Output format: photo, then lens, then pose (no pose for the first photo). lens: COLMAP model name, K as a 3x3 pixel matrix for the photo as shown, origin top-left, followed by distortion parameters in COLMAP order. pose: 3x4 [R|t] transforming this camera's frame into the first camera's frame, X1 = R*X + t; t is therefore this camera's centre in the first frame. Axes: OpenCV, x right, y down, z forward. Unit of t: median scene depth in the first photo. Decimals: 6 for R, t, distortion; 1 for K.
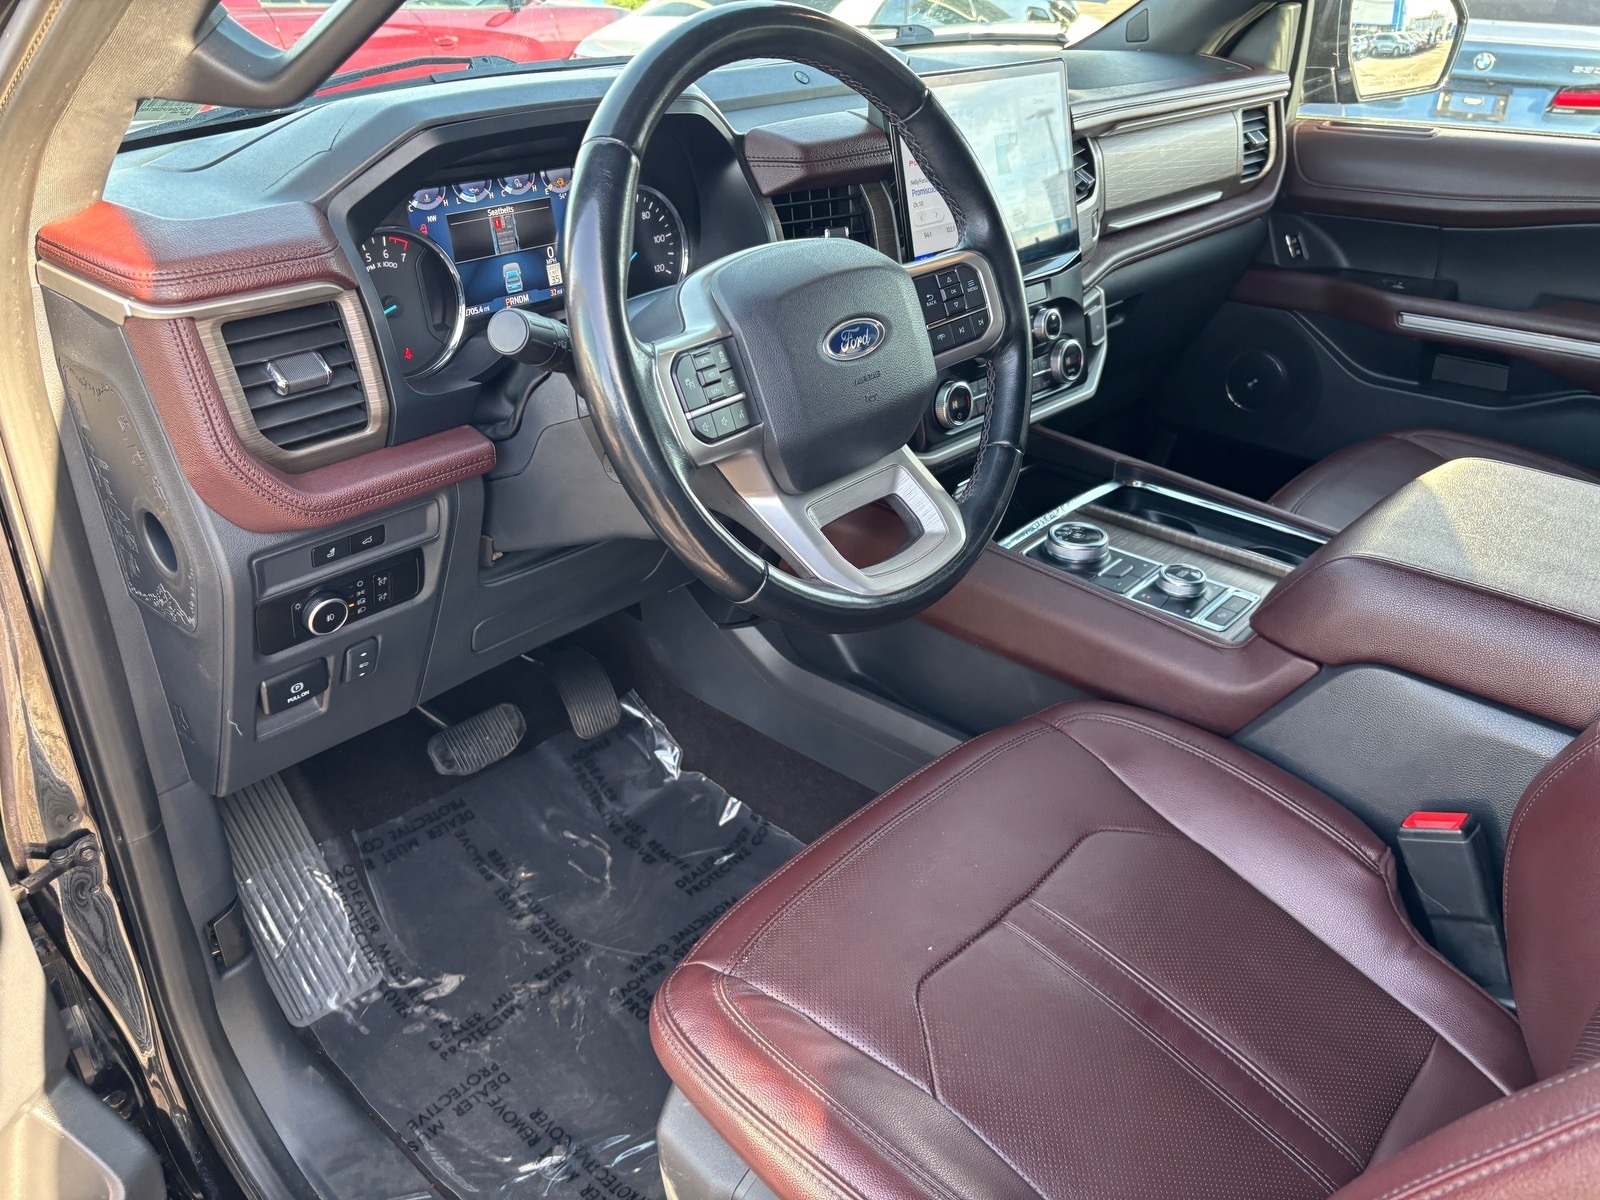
lens RADIAL K [[1229.6, 0, 823.1], [0, 1229.6, 609.2], [0, 0, 1]] dist [-0.000476, 0.005717]
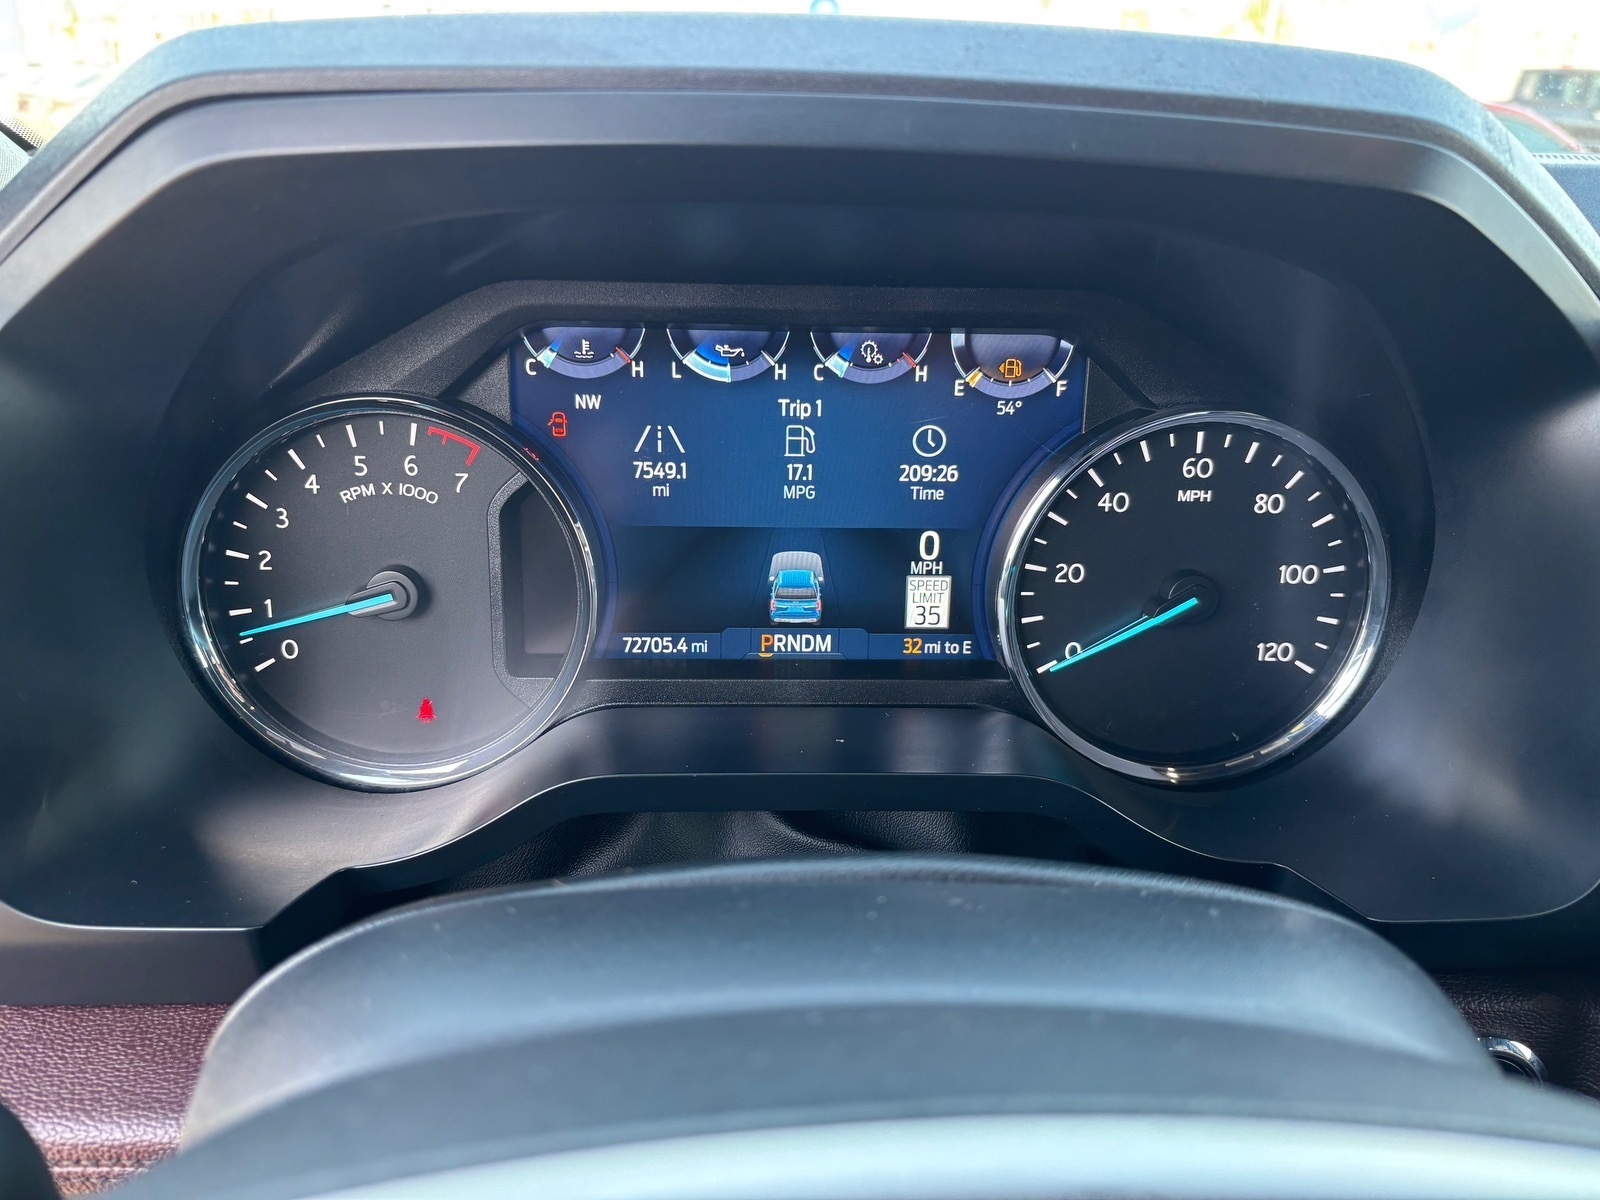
lens RADIAL K [[1229.6, 0, 823.1], [0, 1229.6, 609.2], [0, 0, 1]] dist [-0.000476, 0.005717]
pose [[0.697884, 0.277551, -0.660245, 0.003248], [-0.364227, 0.931287, 0.006499, -0.273432], [0.616682, 0.235943, 0.751022, 0.737313]]
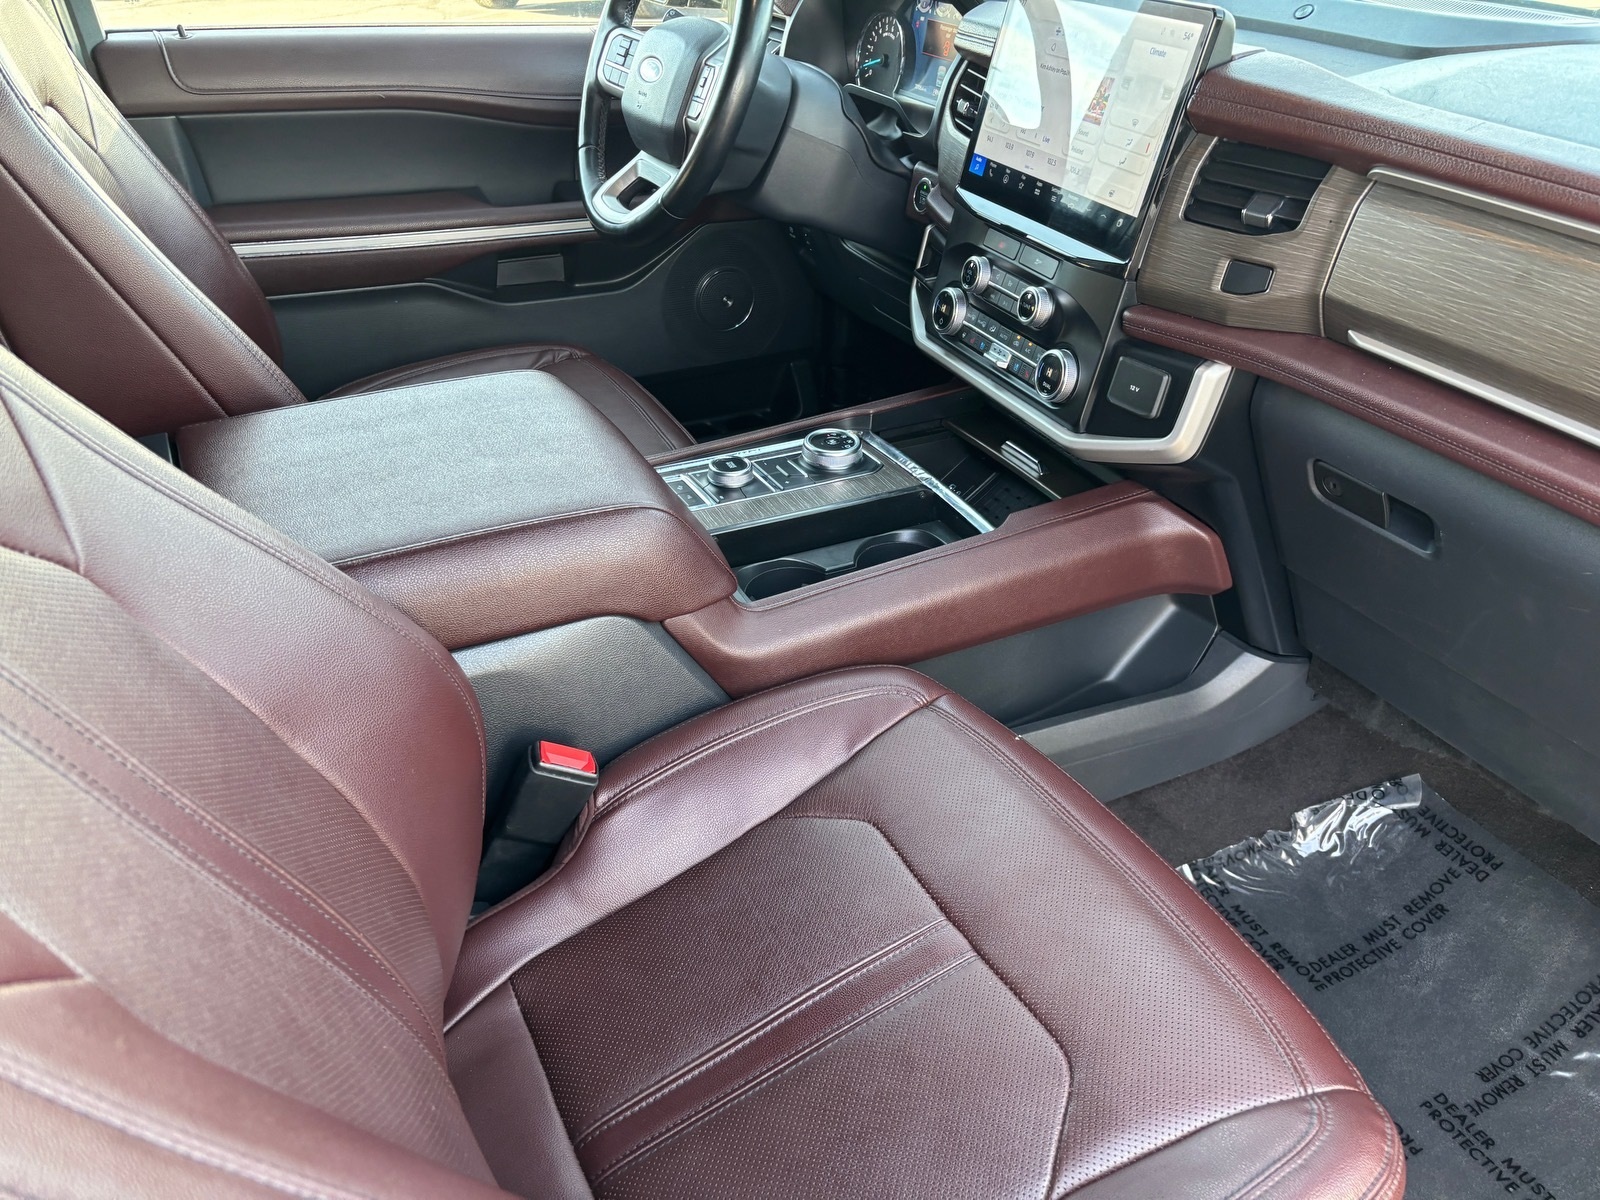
lens RADIAL K [[1210.0, 0, 843.5], [0, 1210.0, 604.0], [0, 0, 1]] dist [0.009595, 0.002545]
pose [[-0.349947, 0.483437, -0.802387, 1.273461], [-0.477212, 0.645073, 0.596783, -0.682365], [0.806105, 0.591751, 0.004961, 1.293935]]
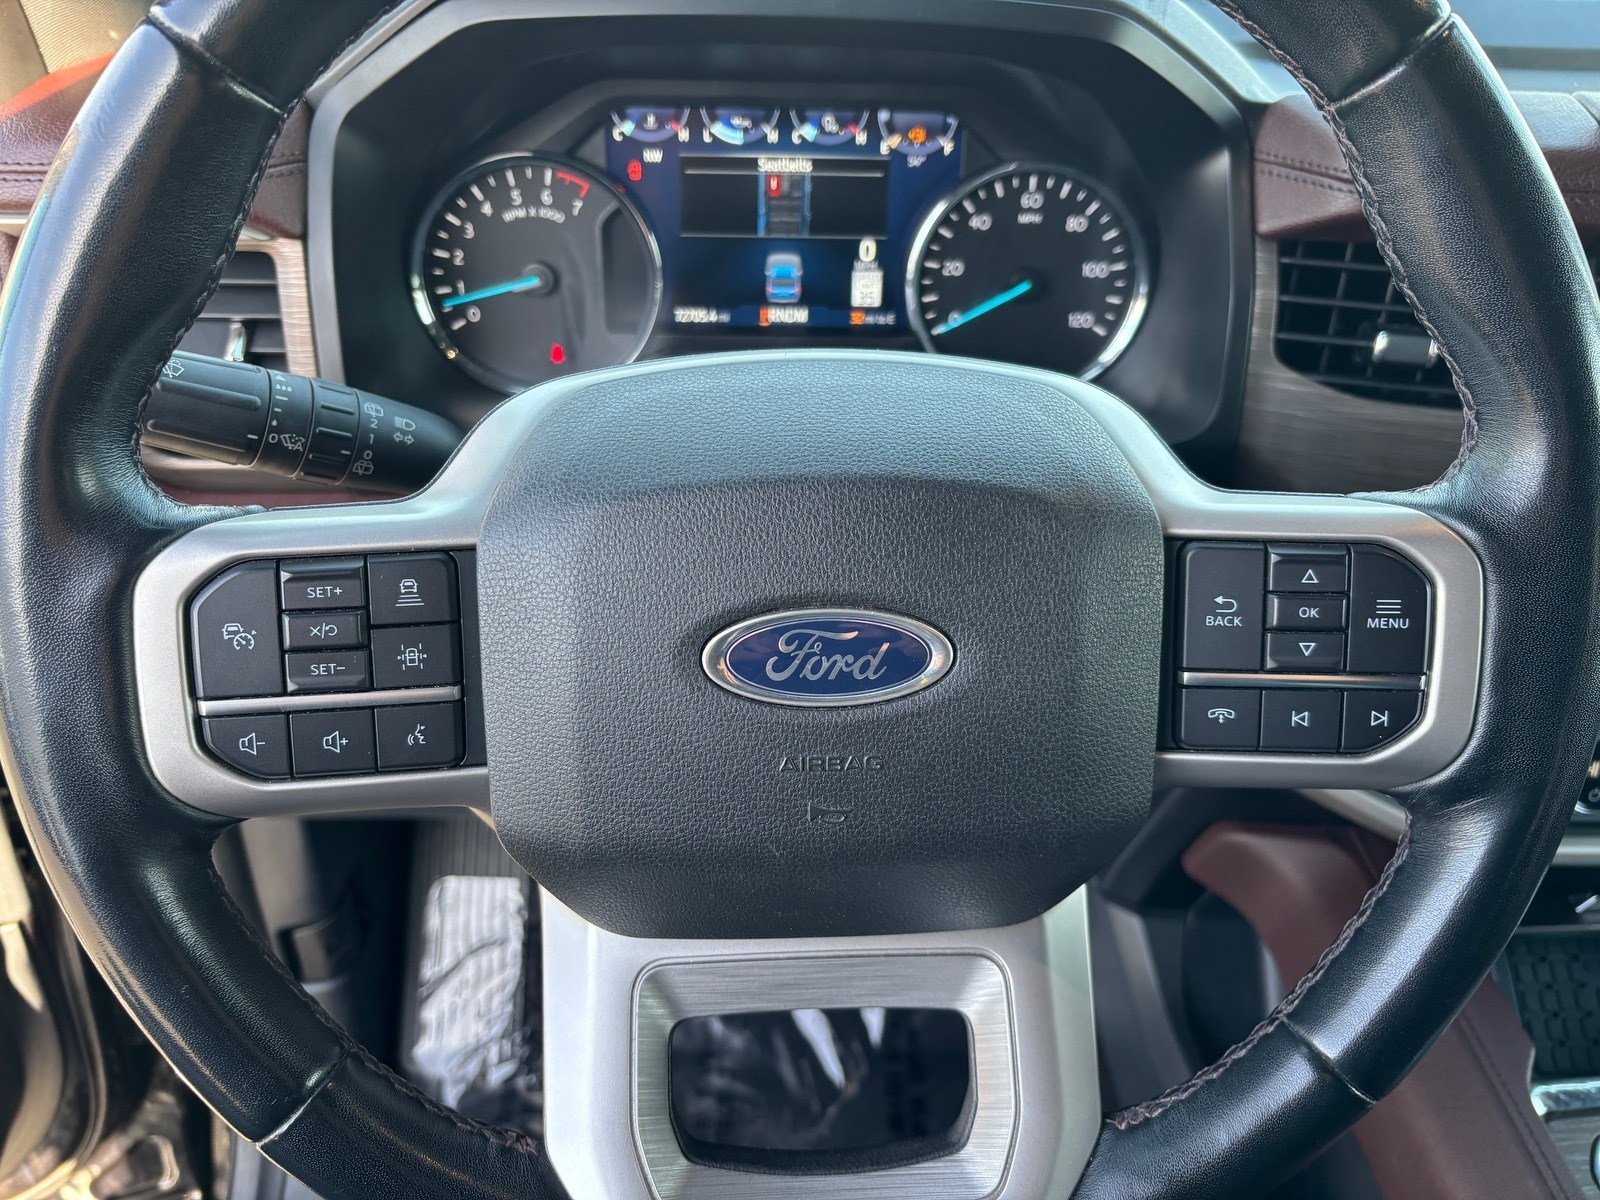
lens RADIAL K [[1229.6, 0, 823.1], [0, 1229.6, 609.2], [0, 0, 1]] dist [-0.000476, 0.005717]
pose [[0.702128, 0.389201, -0.596271, 0.187641], [-0.365162, 0.915711, 0.167718, -0.232998], [0.611288, 0.099976, 0.785068, 0.563954]]
